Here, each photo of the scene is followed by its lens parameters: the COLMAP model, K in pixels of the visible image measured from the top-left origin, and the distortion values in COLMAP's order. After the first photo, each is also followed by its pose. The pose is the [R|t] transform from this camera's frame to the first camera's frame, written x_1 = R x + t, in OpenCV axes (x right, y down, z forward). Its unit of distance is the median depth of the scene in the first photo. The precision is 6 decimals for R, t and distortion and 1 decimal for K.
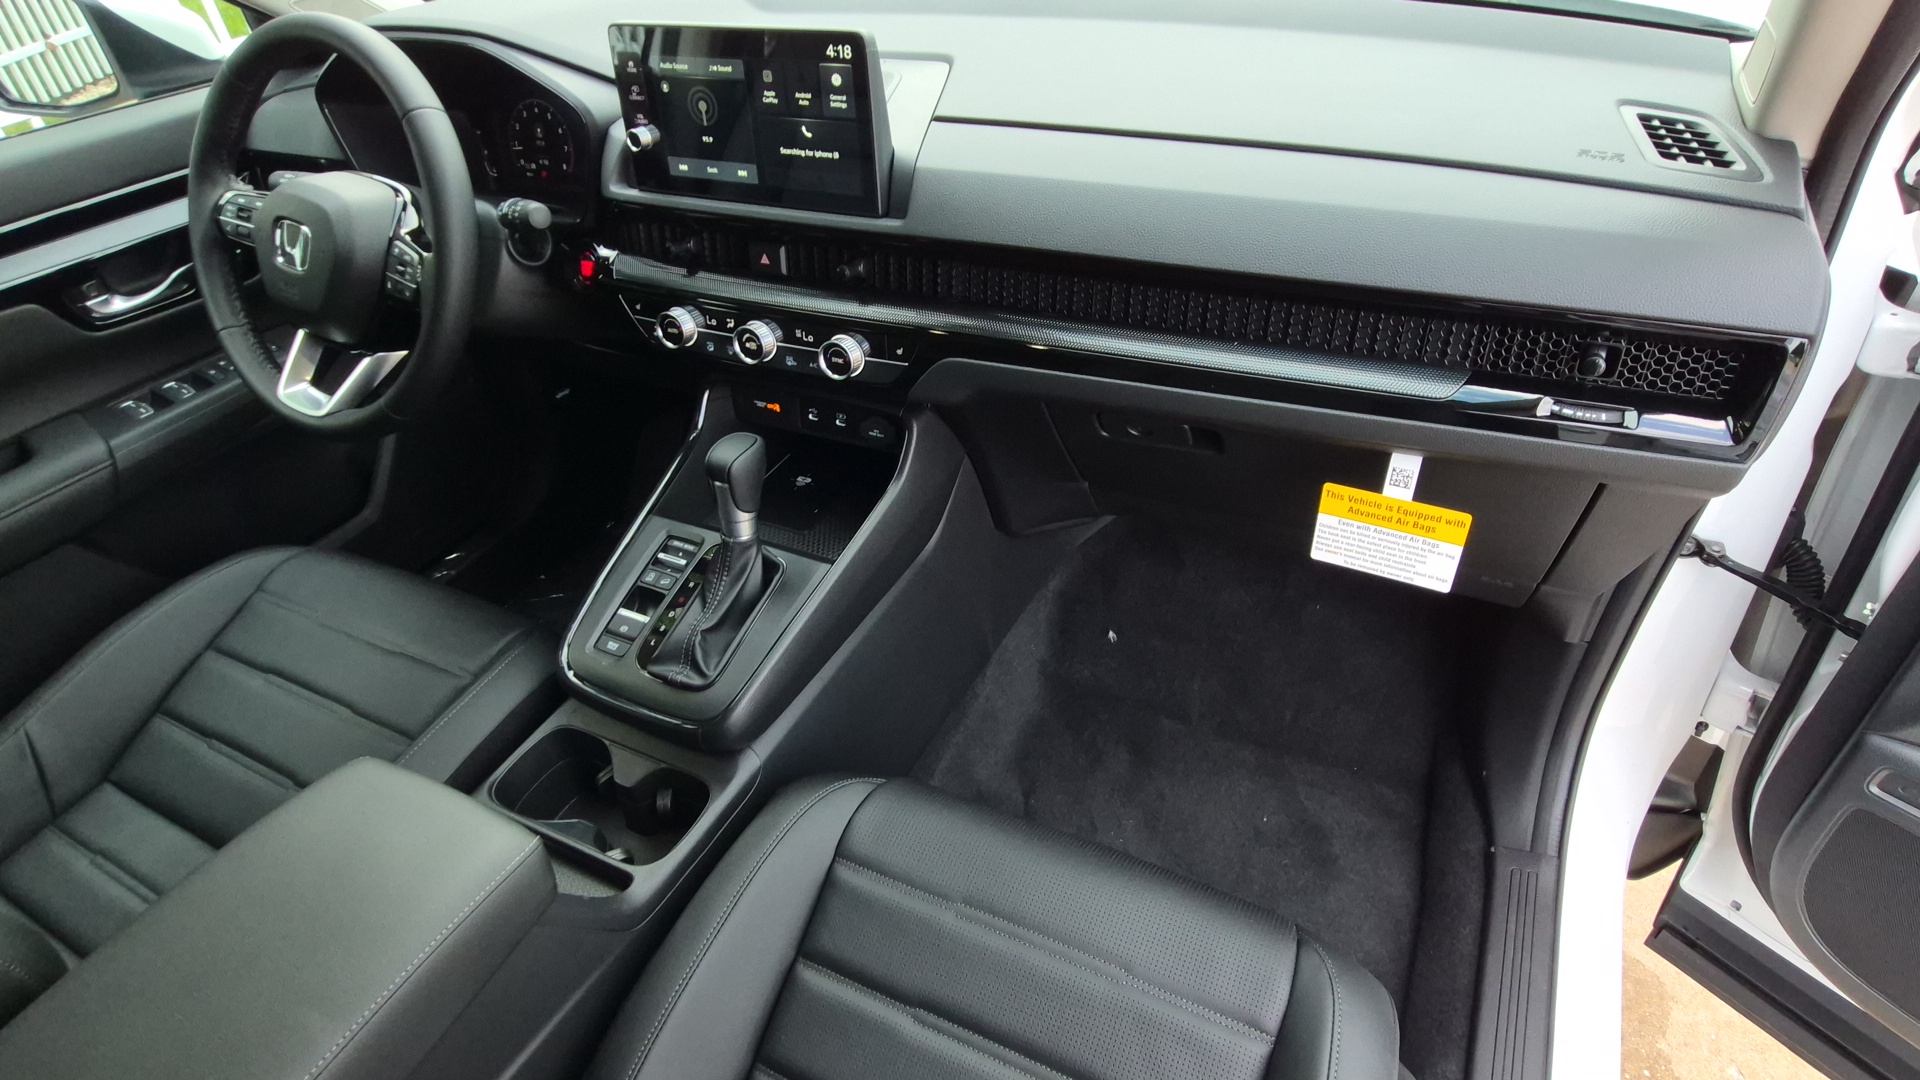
lens RADIAL K [[987.5, 0, 968.2], [0, 987.5, 535.0], [0, 0, 1]] dist [-0.006795, -0.000945]
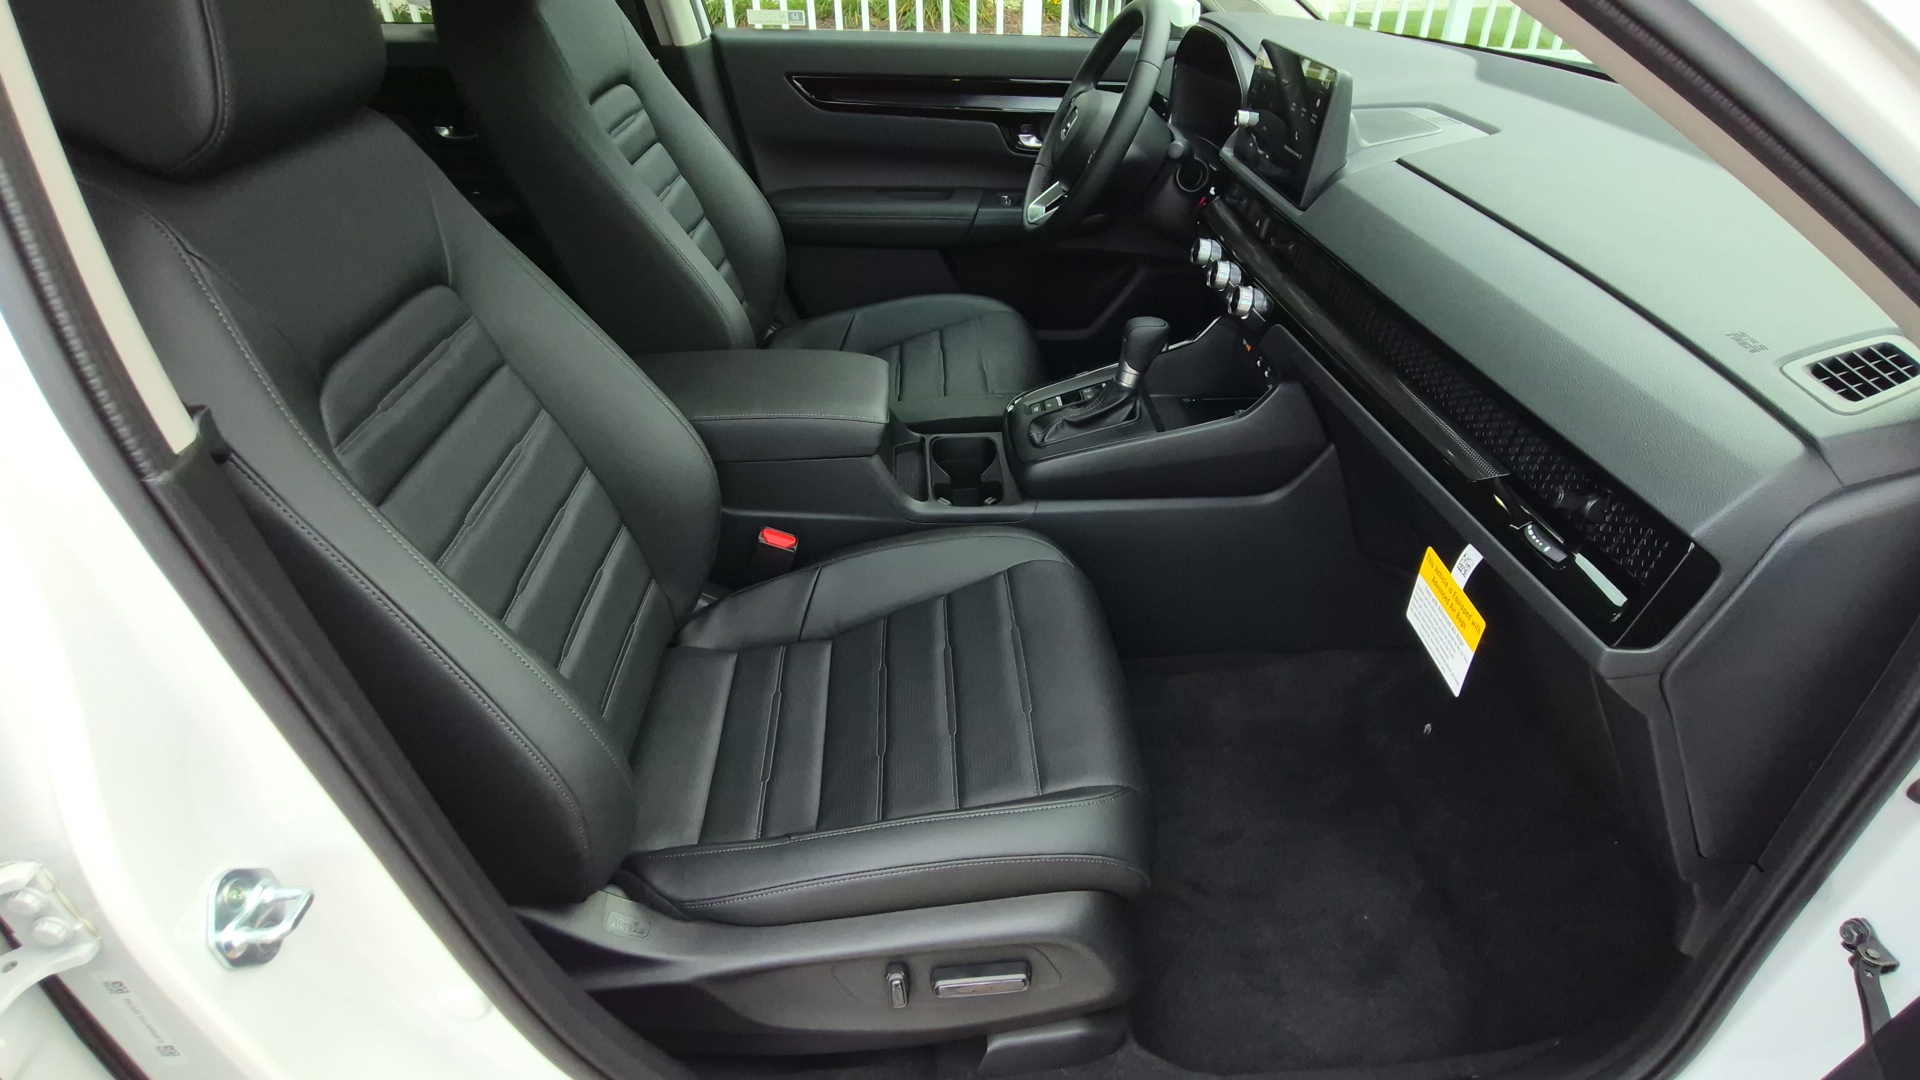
lens RADIAL K [[987.5, 0, 958.8], [0, 987.5, 545.2], [0, 0, 1]] dist [-0.006795, -0.000945]
pose [[0.483000, 0.548805, -0.682293, 0.814411], [-0.570926, 0.788181, 0.229814, -0.005897], [0.663893, 0.278539, 0.694018, -0.103273]]
